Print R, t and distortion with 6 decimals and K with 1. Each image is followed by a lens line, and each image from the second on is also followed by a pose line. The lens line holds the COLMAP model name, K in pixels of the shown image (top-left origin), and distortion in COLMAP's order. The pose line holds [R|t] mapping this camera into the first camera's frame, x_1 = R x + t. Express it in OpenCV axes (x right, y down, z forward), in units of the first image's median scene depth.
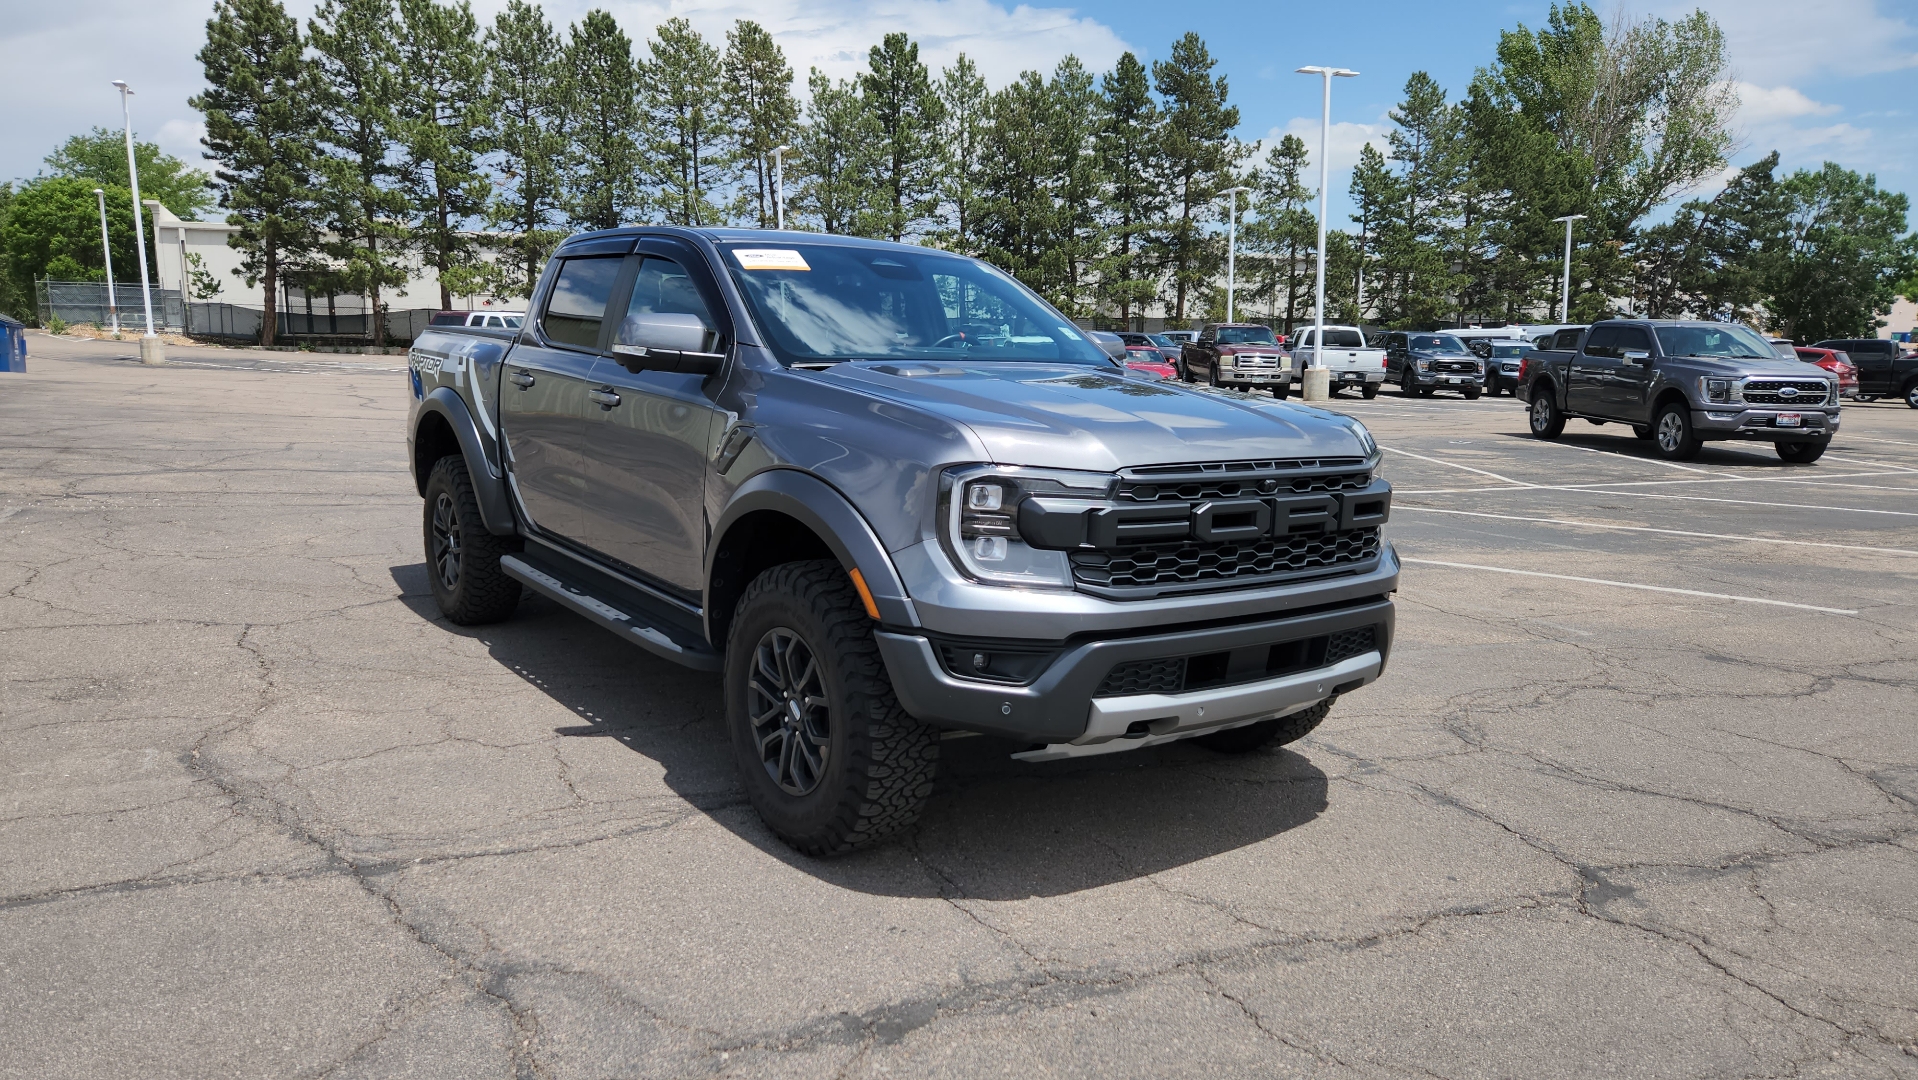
lens RADIAL K [[1282.5, 0, 920.1], [0, 1282.5, 528.0], [0, 0, 1]] dist [0.071074, -0.058059]
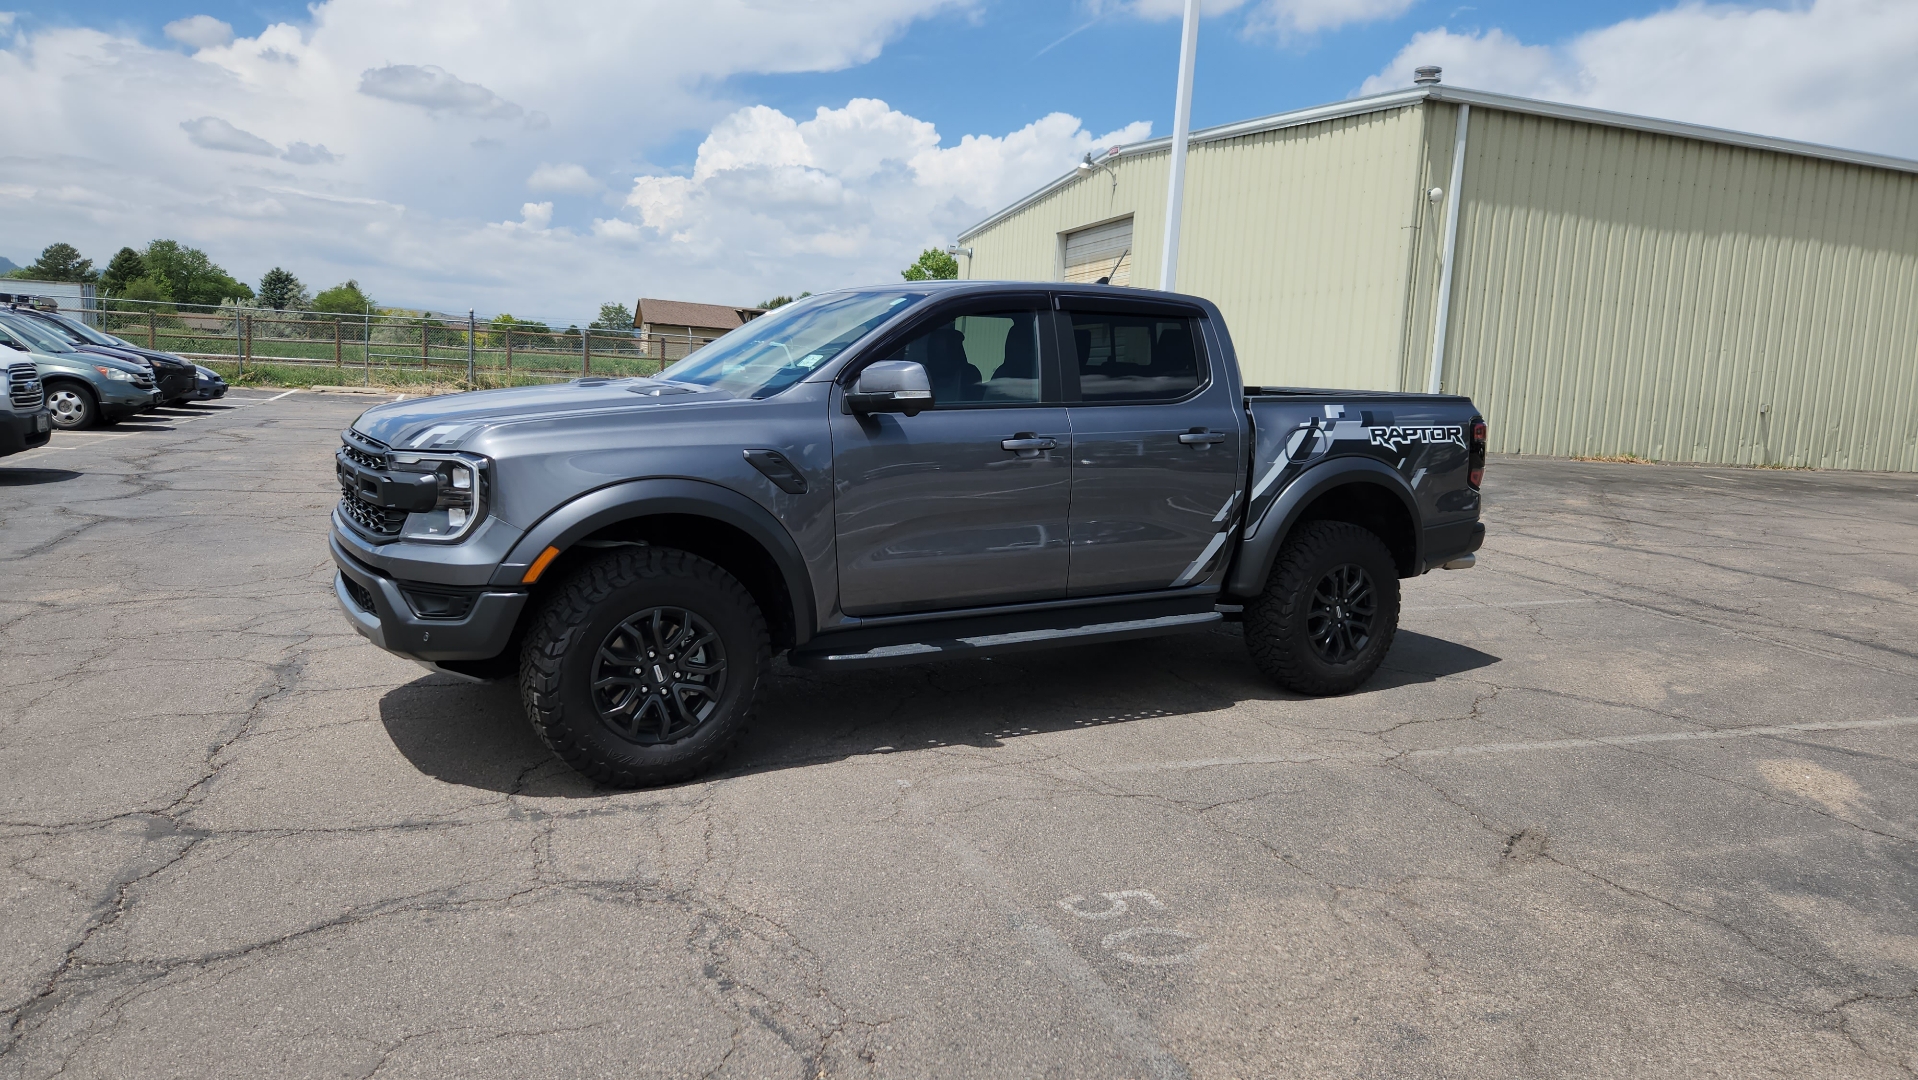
lens RADIAL K [[1282.5, 0, 945.3], [0, 1282.5, 534.6], [0, 0, 1]] dist [0.071074, -0.058059]
pose [[-0.077740, 0.098132, -0.992132, 0.305577], [-0.187625, 0.975923, 0.111230, -0.041587], [0.979160, 0.194796, -0.057456, 0.328893]]
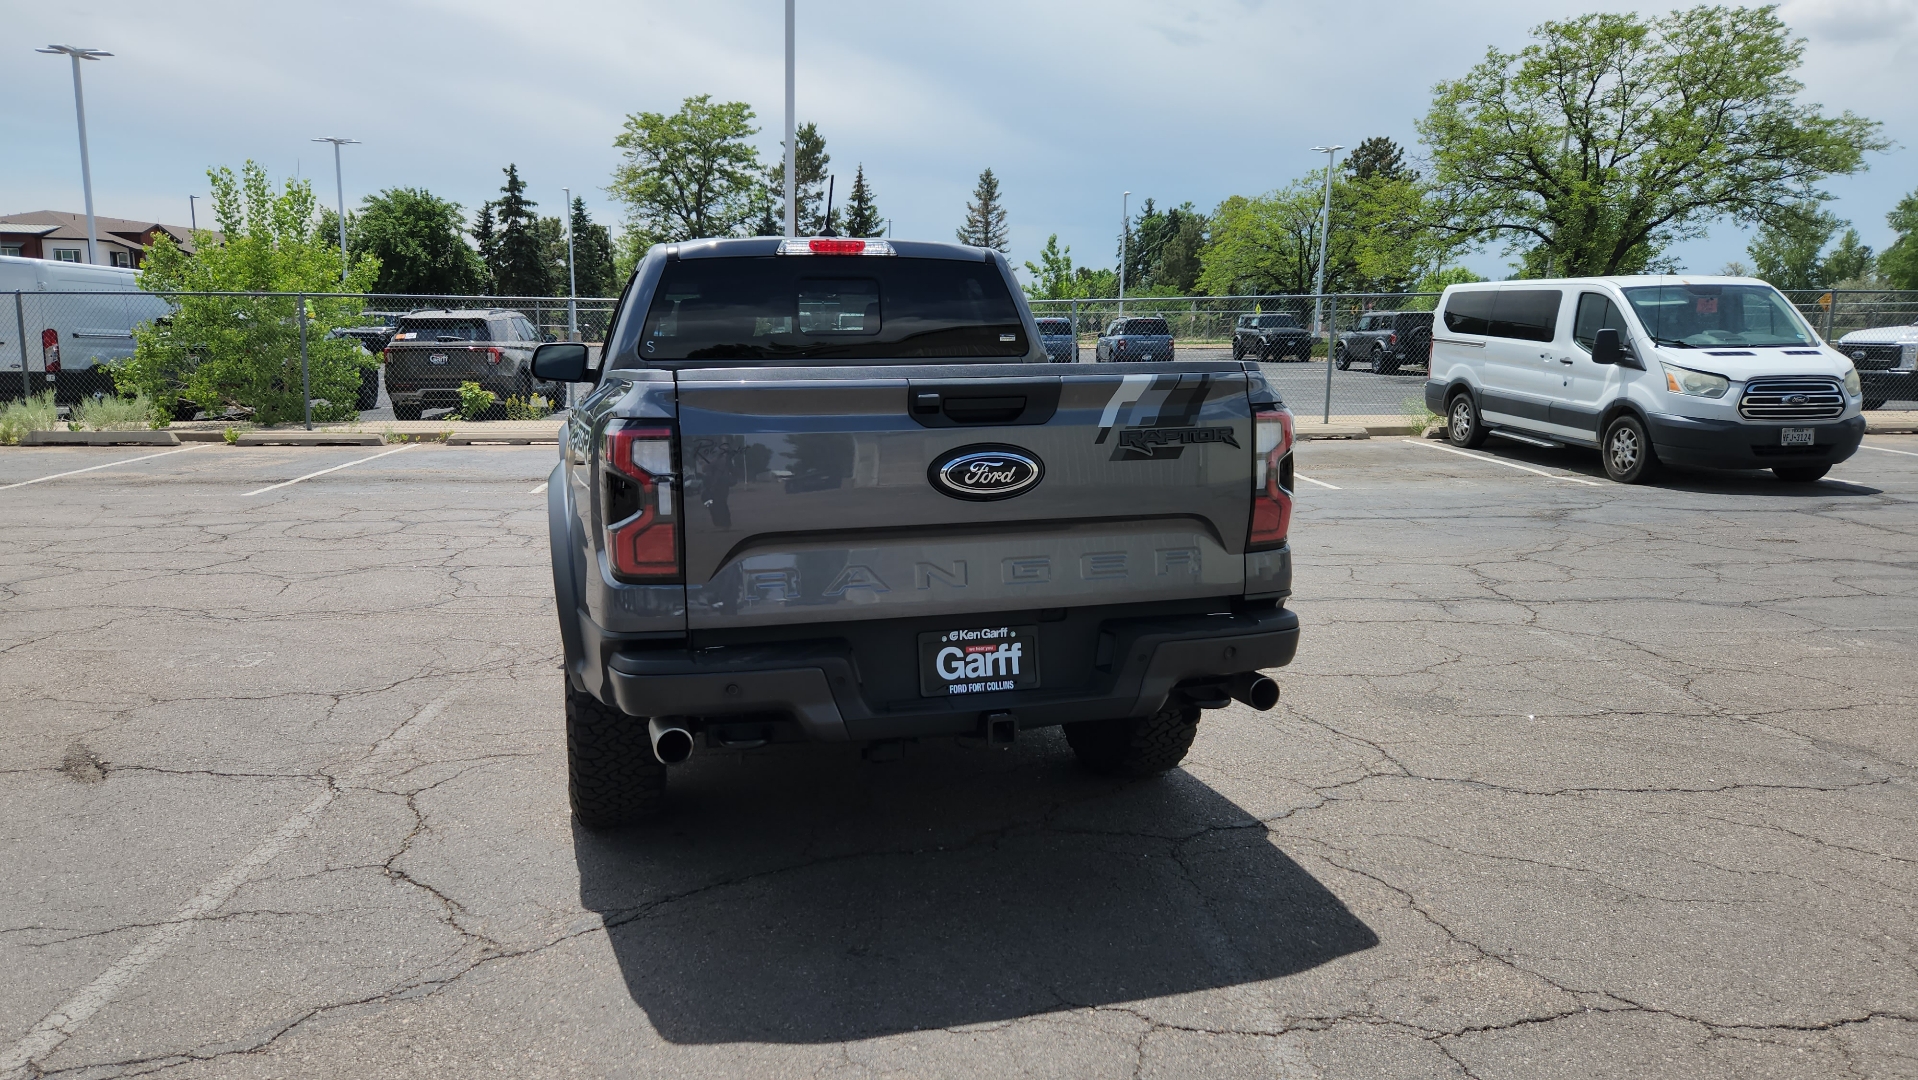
lens RADIAL K [[1282.5, 0, 913.1], [0, 1282.5, 548.7], [0, 0, 1]] dist [0.071074, -0.058059]
pose [[-0.935161, -0.079601, 0.345163, -0.171306], [0.029716, 0.953360, 0.300371, -0.094178], [-0.352974, 0.291152, -0.889179, 0.590069]]
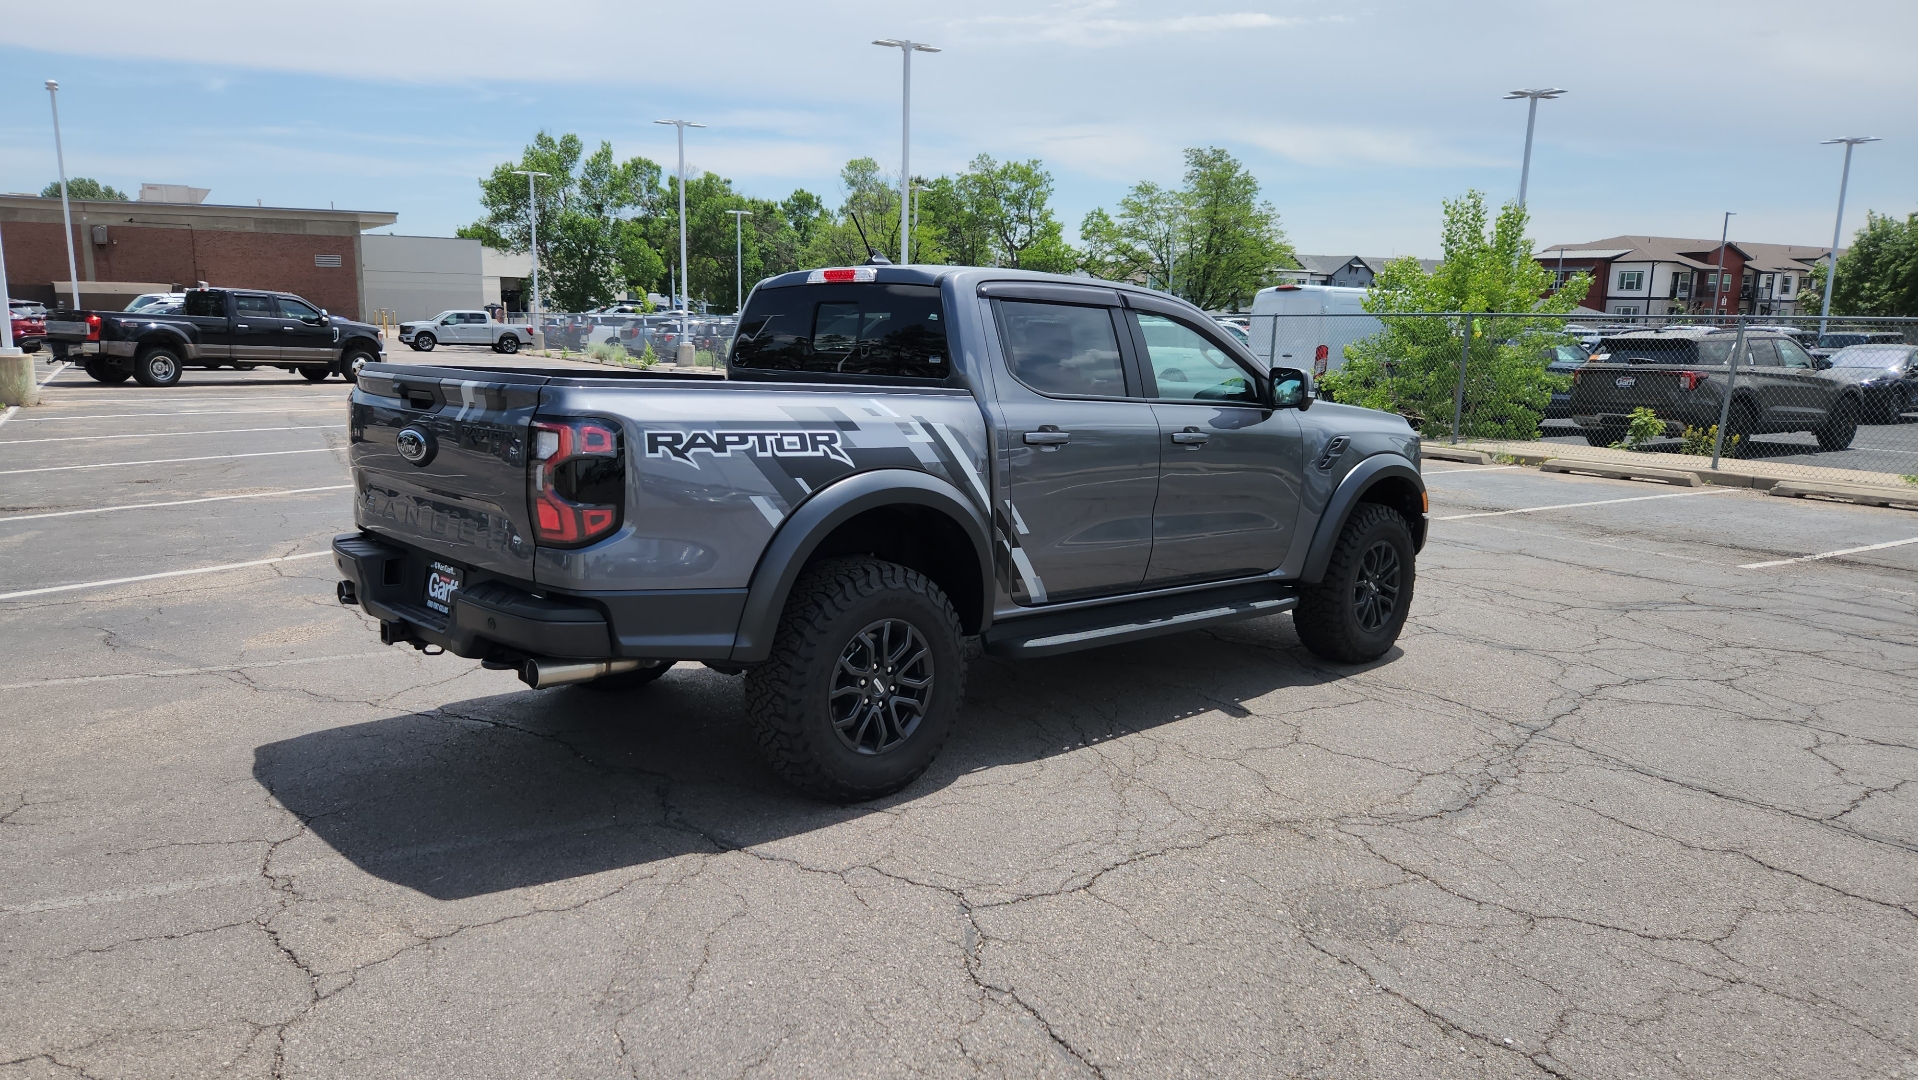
lens RADIAL K [[1282.5, 0, 914.4], [0, 1282.5, 534.9], [0, 0, 1]] dist [0.071074, -0.058059]
pose [[-0.113756, -0.179156, 0.977222, -0.364876], [0.112189, 0.974999, 0.191808, -0.071334], [-0.987154, 0.131453, -0.090812, 0.365212]]
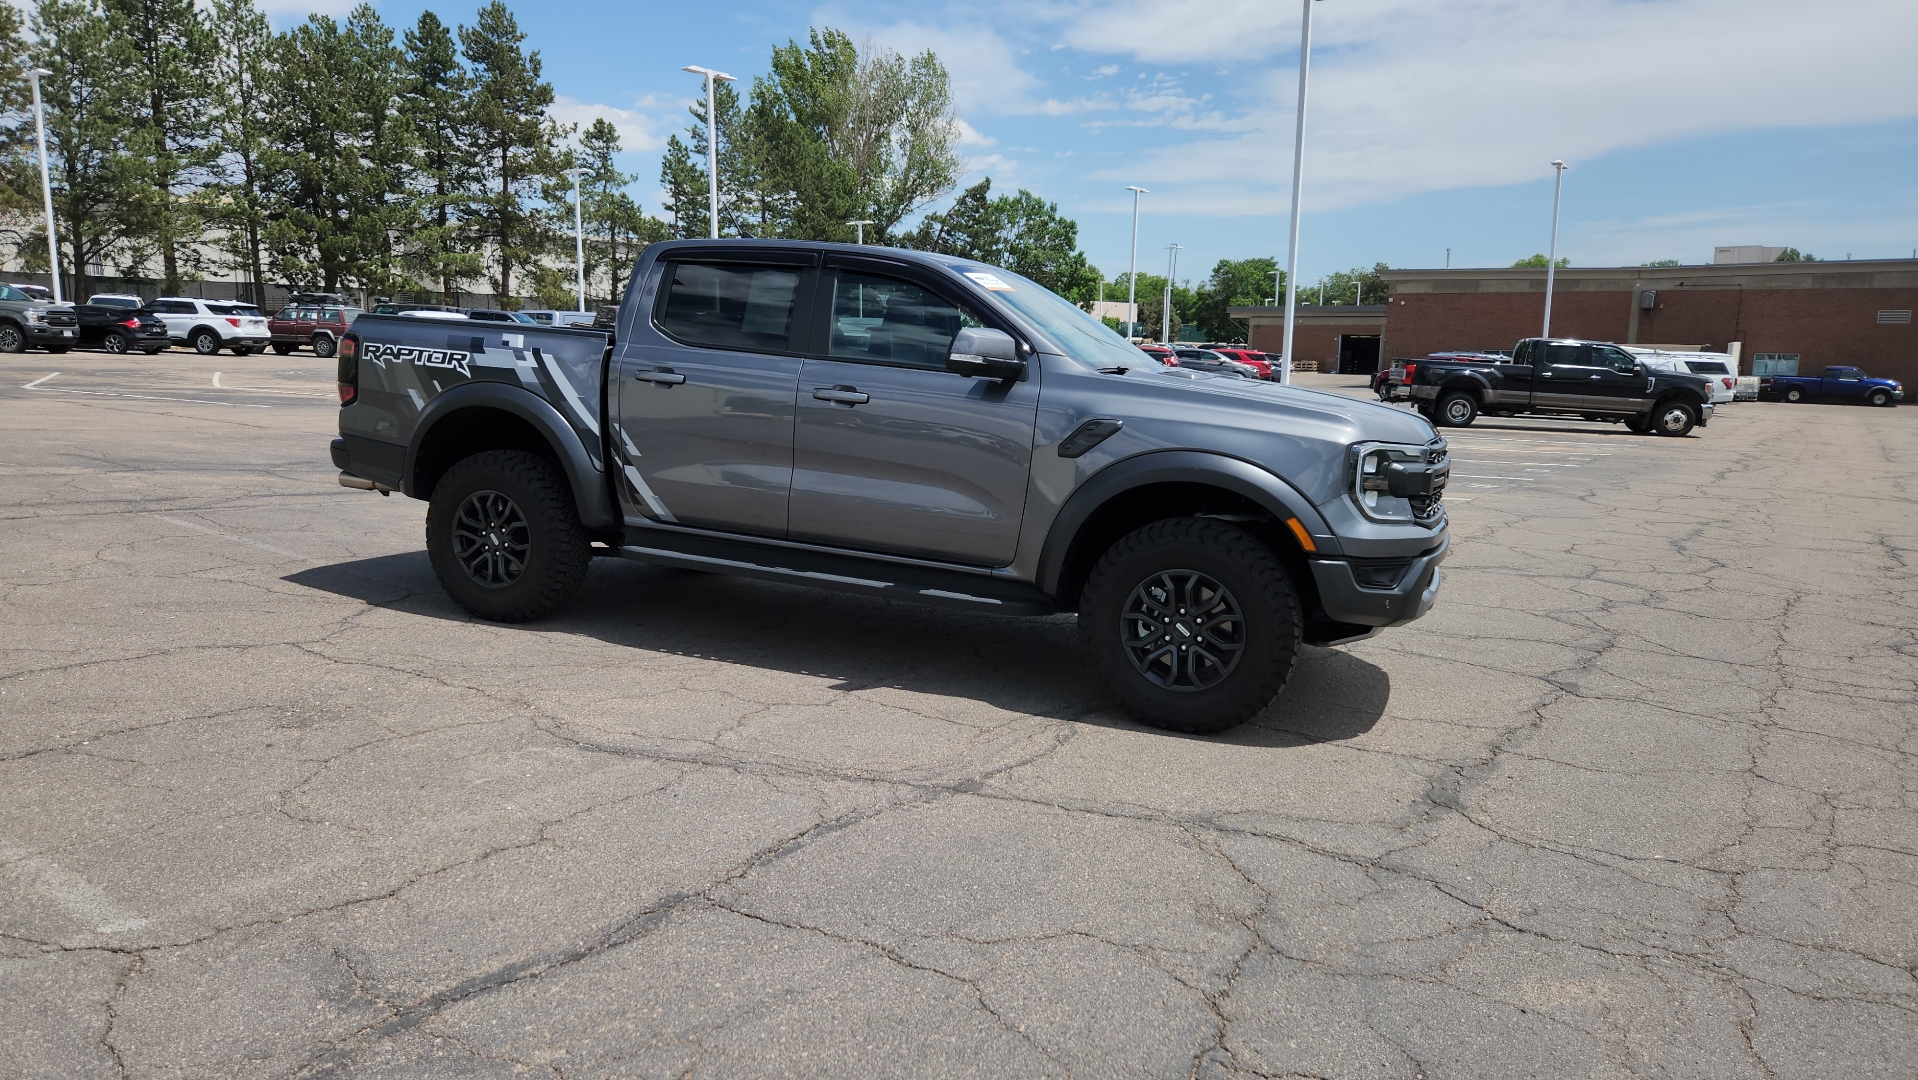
lens RADIAL K [[1282.5, 0, 916.4], [0, 1282.5, 535.1], [0, 0, 1]] dist [0.071074, -0.058059]
pose [[0.857429, -0.062128, 0.510838, -0.208051], [0.051124, 0.998059, 0.035574, -0.004022], [-0.512056, -0.004386, 0.858941, -0.003306]]
